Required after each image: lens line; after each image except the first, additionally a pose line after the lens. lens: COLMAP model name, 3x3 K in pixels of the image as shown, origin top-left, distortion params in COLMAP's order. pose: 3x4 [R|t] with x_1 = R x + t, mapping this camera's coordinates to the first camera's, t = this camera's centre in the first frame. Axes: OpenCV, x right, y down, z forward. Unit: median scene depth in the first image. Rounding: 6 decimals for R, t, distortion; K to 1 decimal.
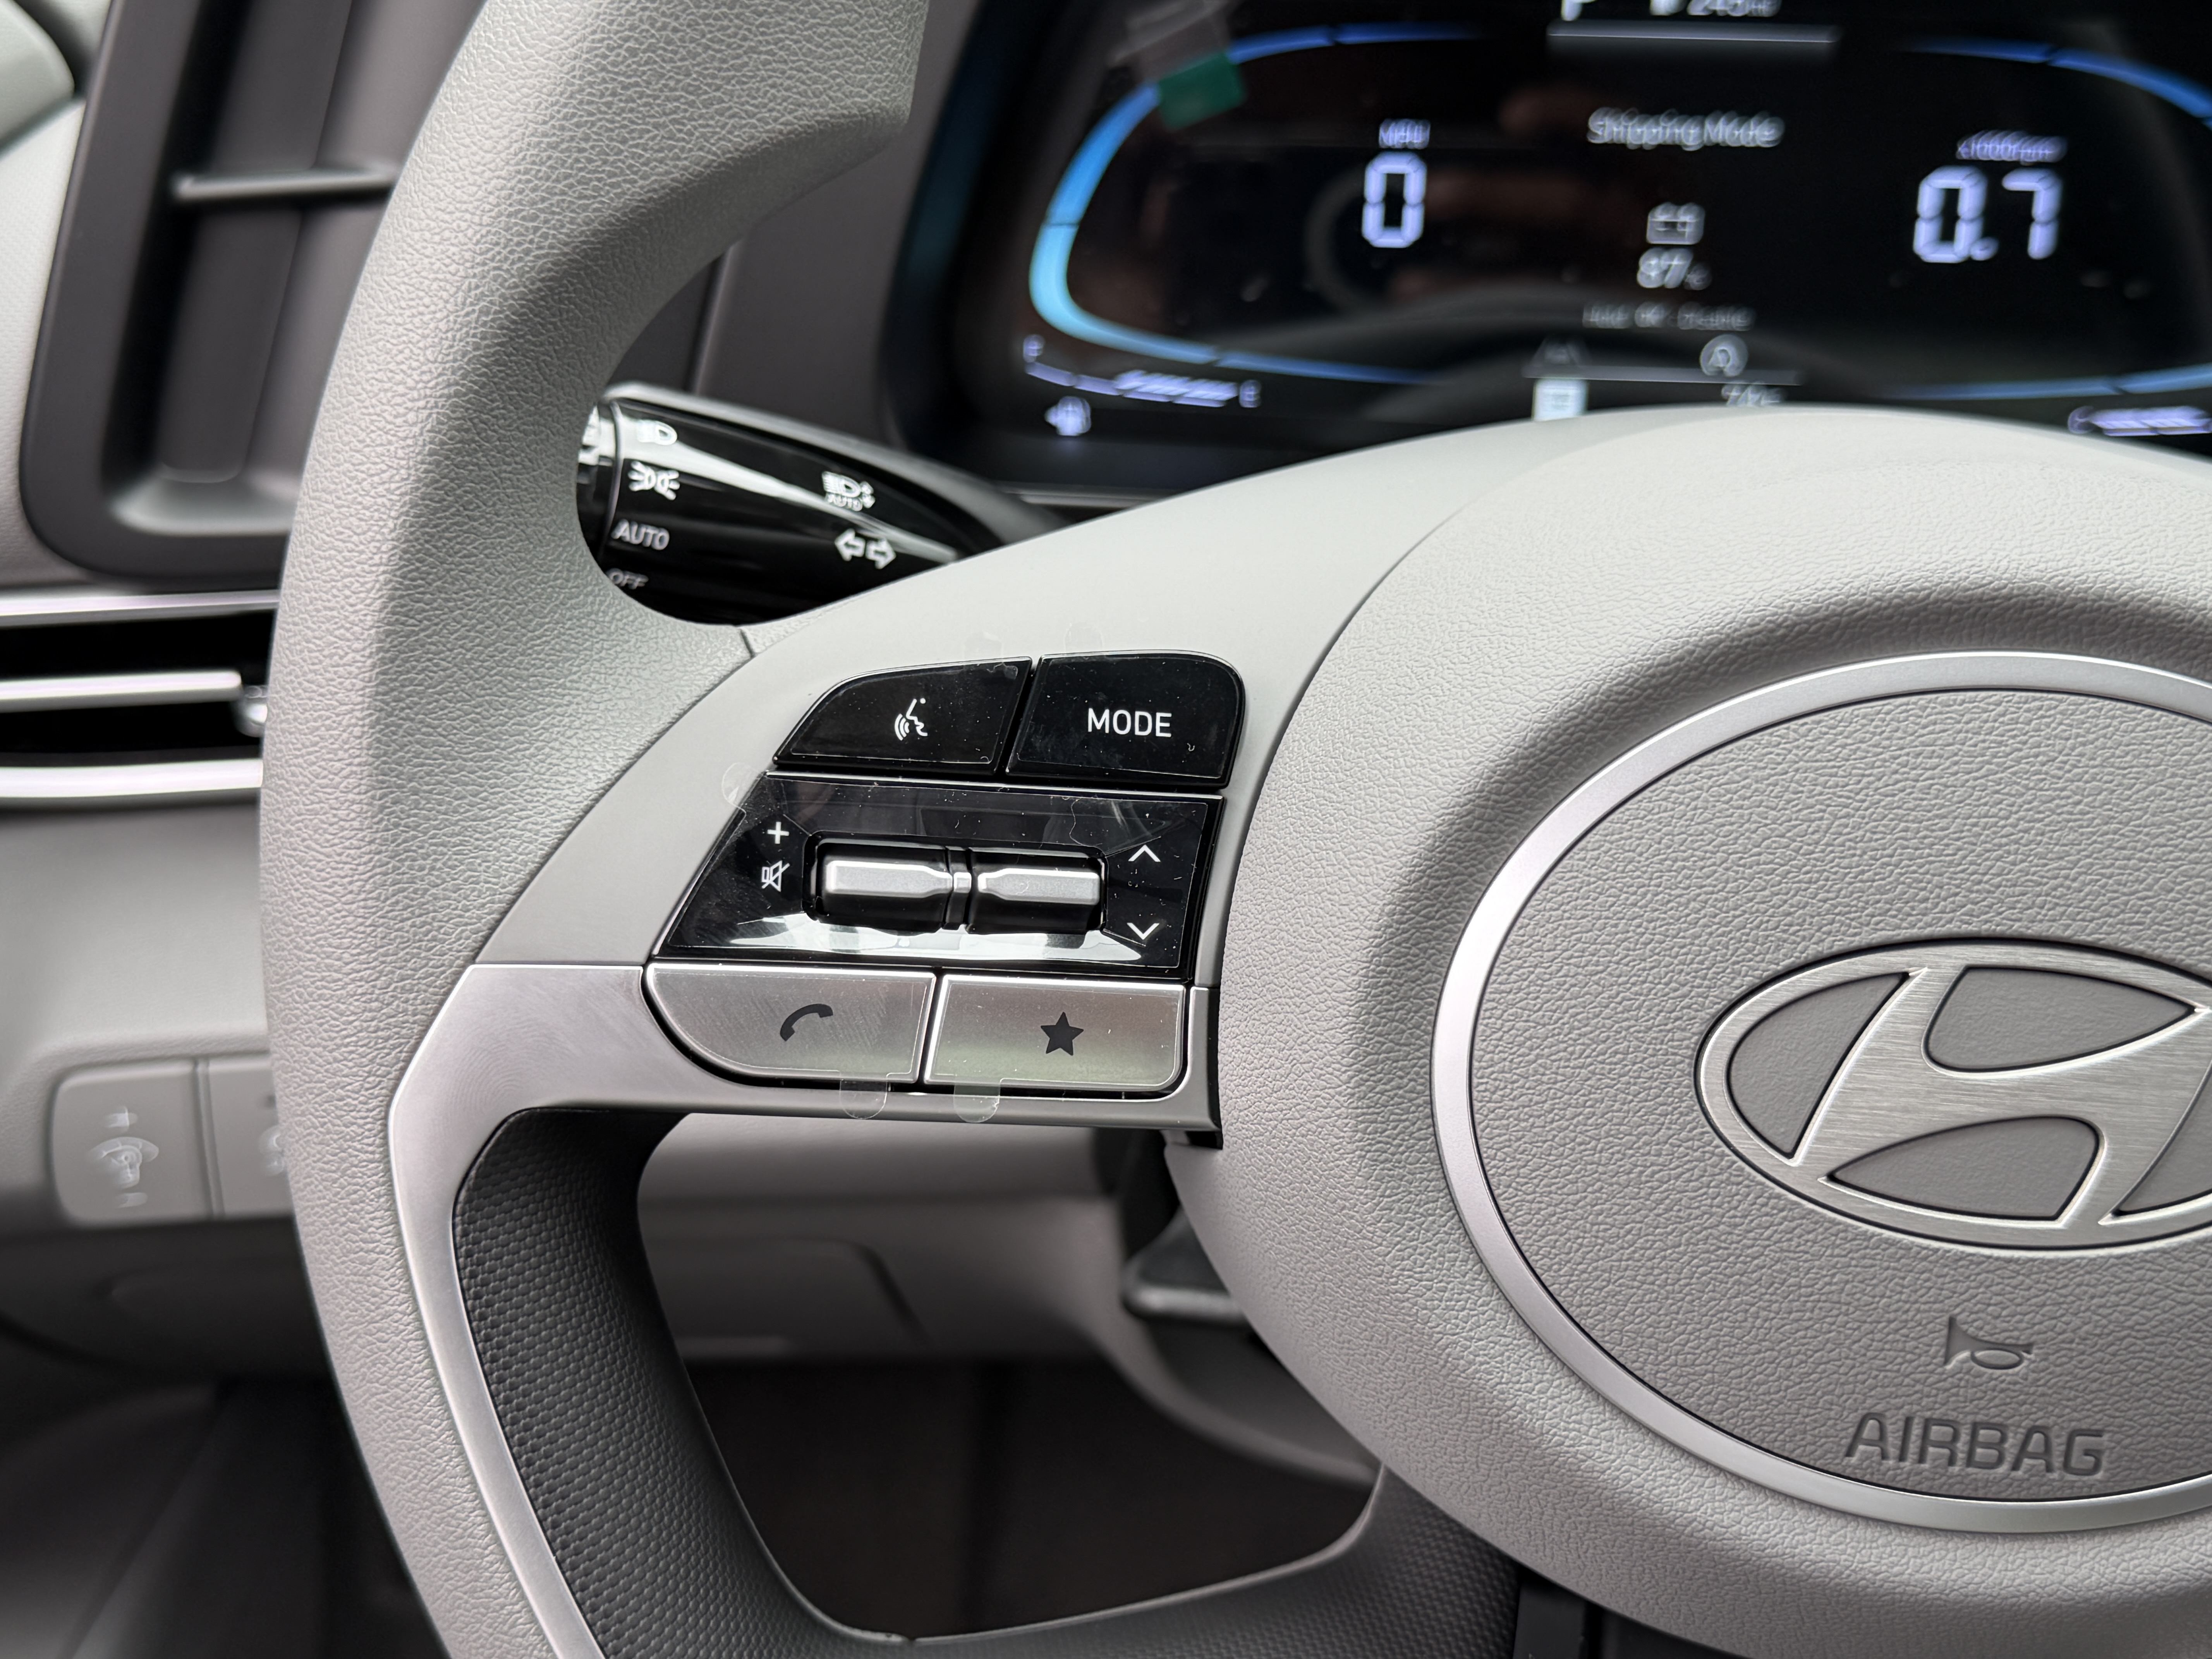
lens RADIAL K [[2870.8, 0, 1094.0], [0, 2870.8, 893.9], [0, 0, 1]] dist [0.097354, 0.000000]
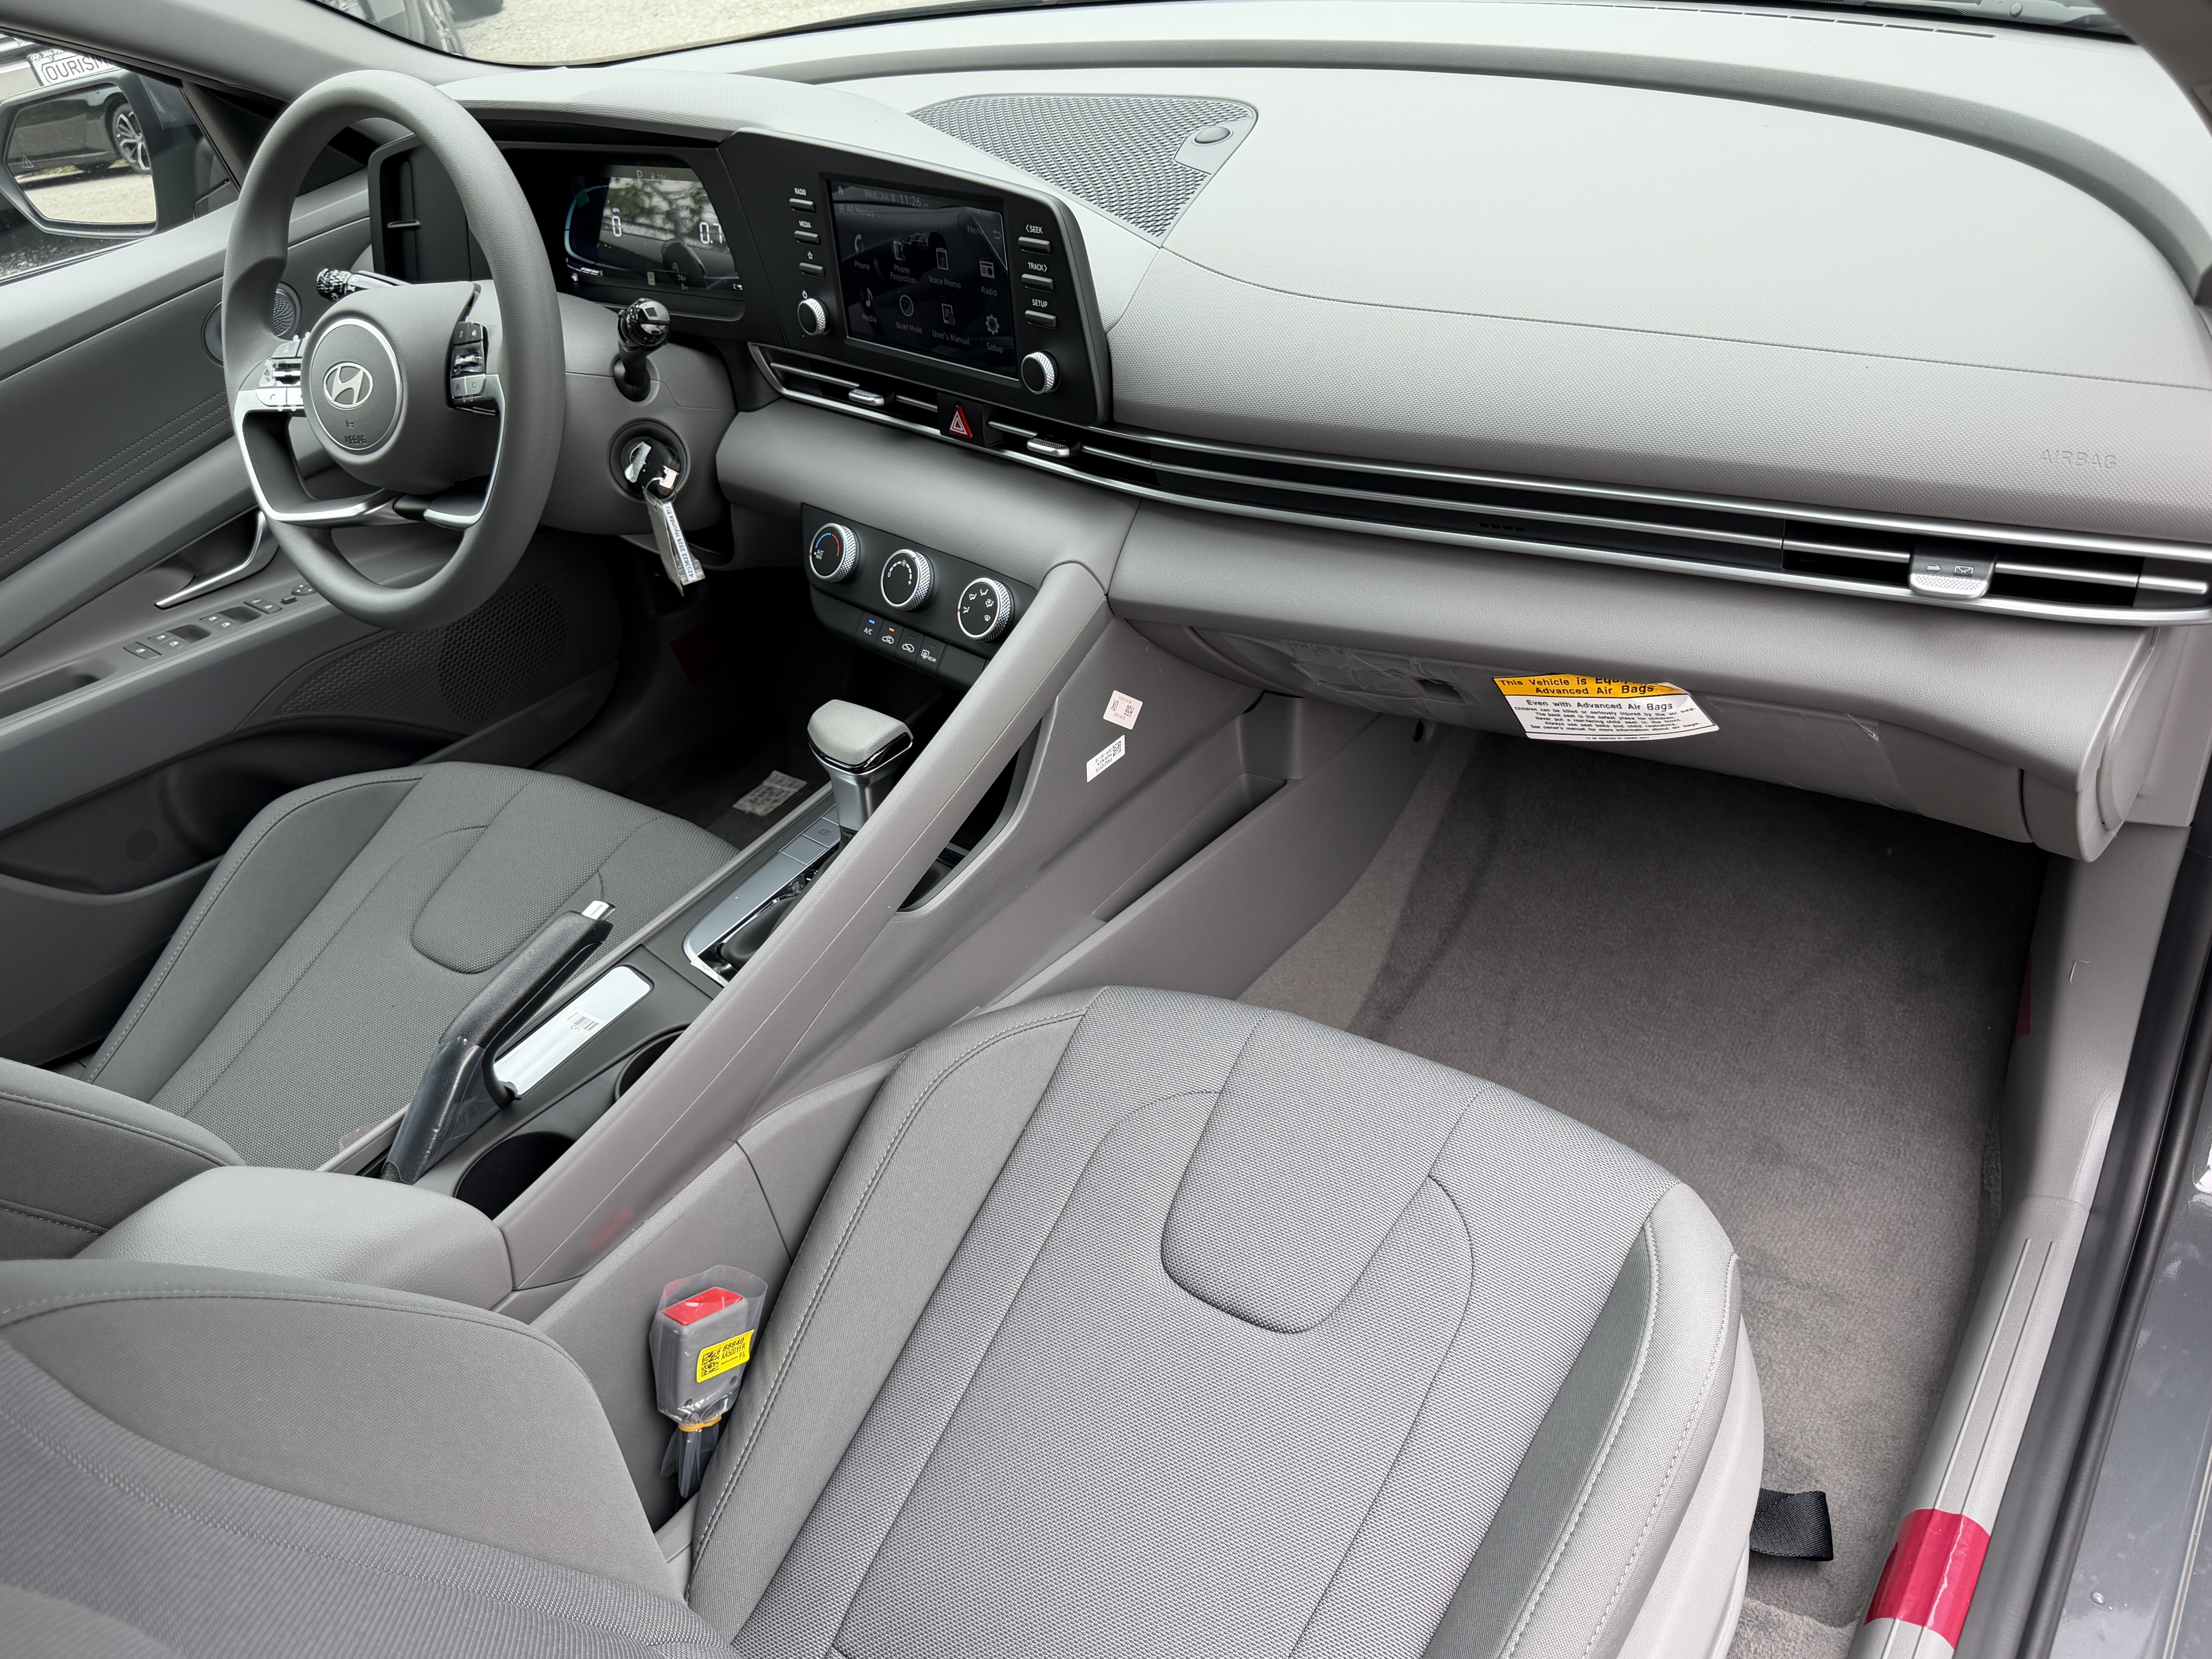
lens RADIAL K [[1638.7, 0, 1118.0], [0, 1638.7, 857.1], [0, 0, 1]] dist [0.027732, -0.020703]
pose [[0.841075, 0.203514, -0.501174, 2.106820], [-0.110199, 0.971560, 0.209589, 0.069137], [0.529575, -0.121051, 0.839582, -0.733631]]
